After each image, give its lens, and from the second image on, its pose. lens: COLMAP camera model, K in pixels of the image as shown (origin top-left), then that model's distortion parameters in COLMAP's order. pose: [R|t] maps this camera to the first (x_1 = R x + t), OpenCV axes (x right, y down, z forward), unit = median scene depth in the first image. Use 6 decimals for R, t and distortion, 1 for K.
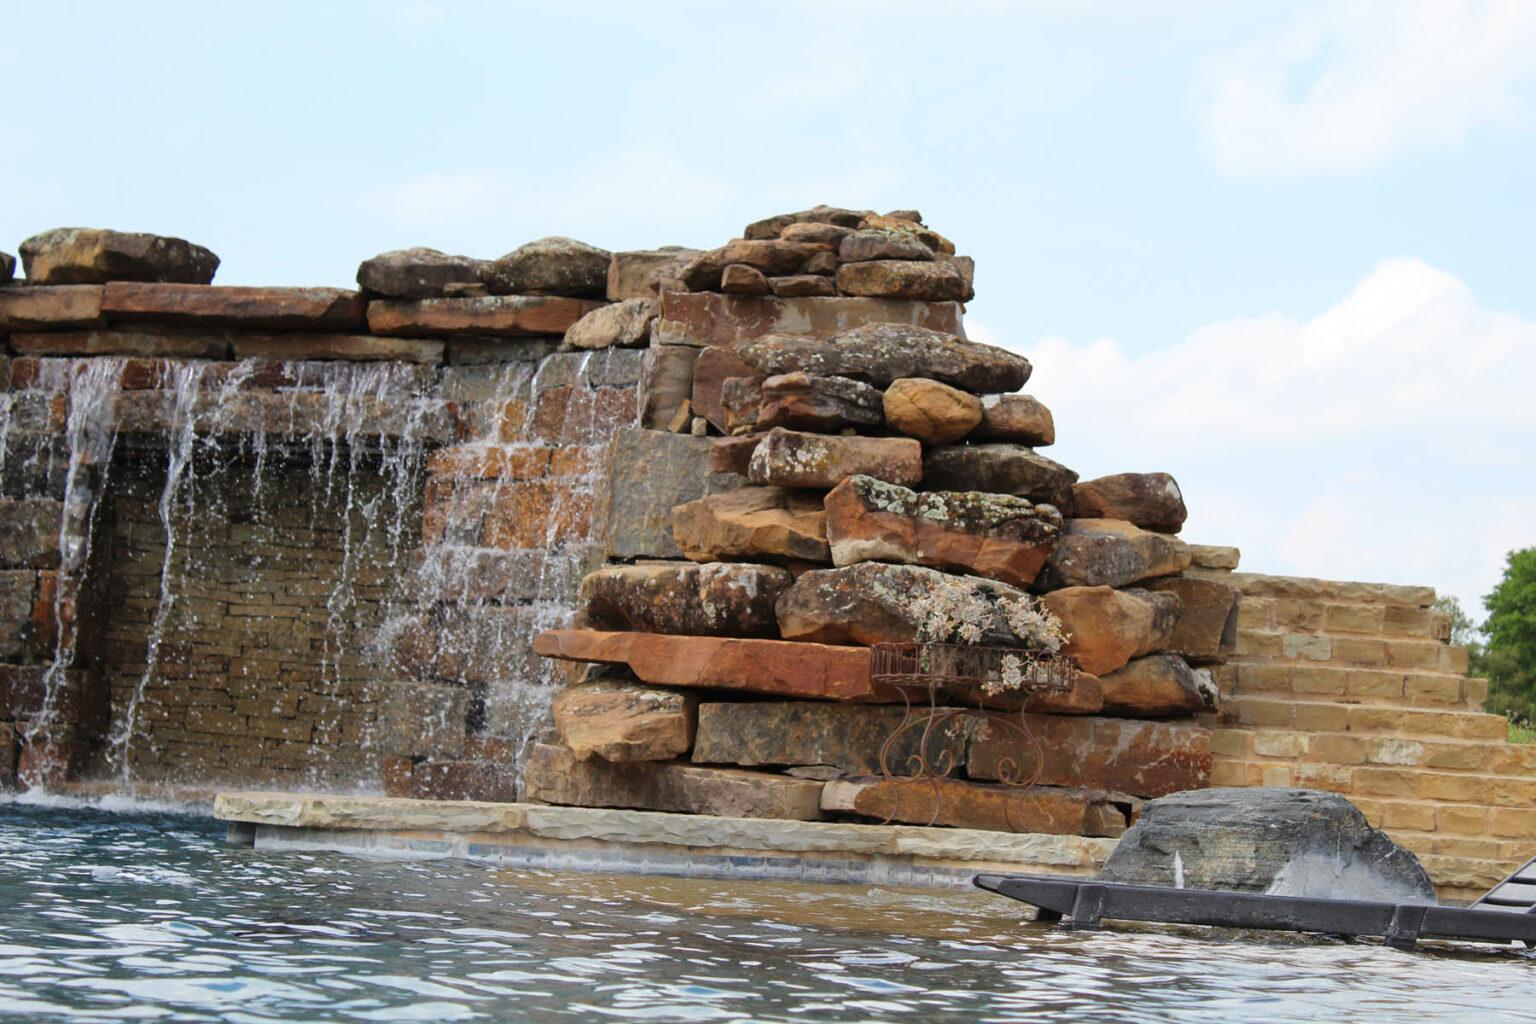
lens RADIAL K [[3374.9, 0, 768.0], [0, 3374.9, 512.0], [0, 0, 1]] dist [0.057258, 0.317479]
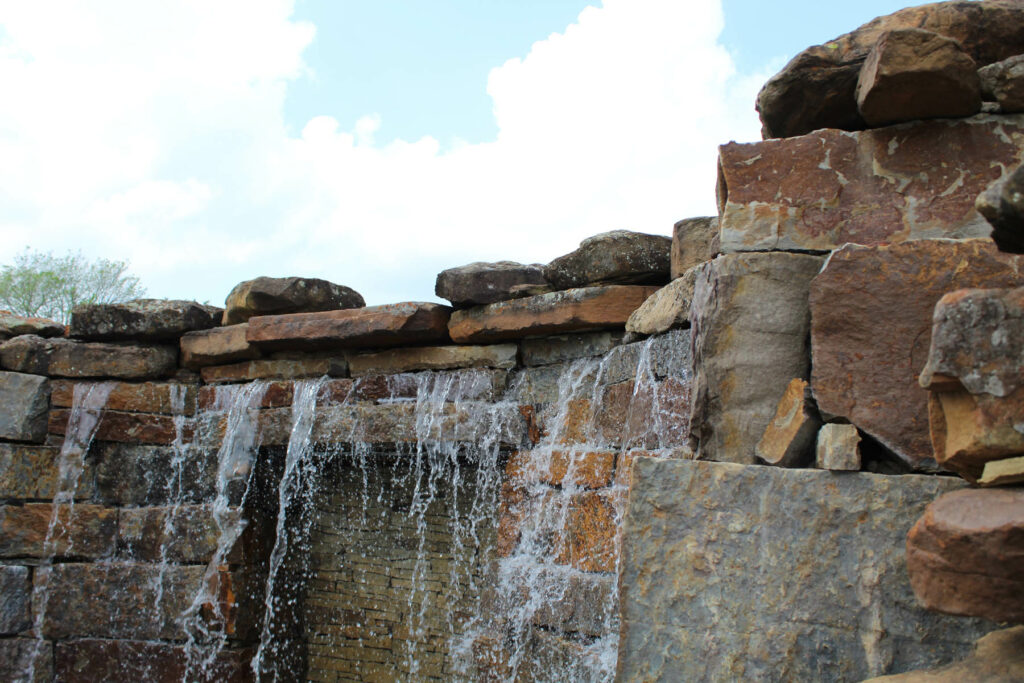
lens RADIAL K [[990.5, 0, 512.0], [0, 990.5, 341.5], [0, 0, 1]] dist [-0.103071, 0.006931]
pose [[0.963981, -0.071579, -0.256157, -0.022050], [0.047948, 0.994095, -0.097341, -0.023162], [0.261612, 0.081553, 0.961721, 0.726476]]
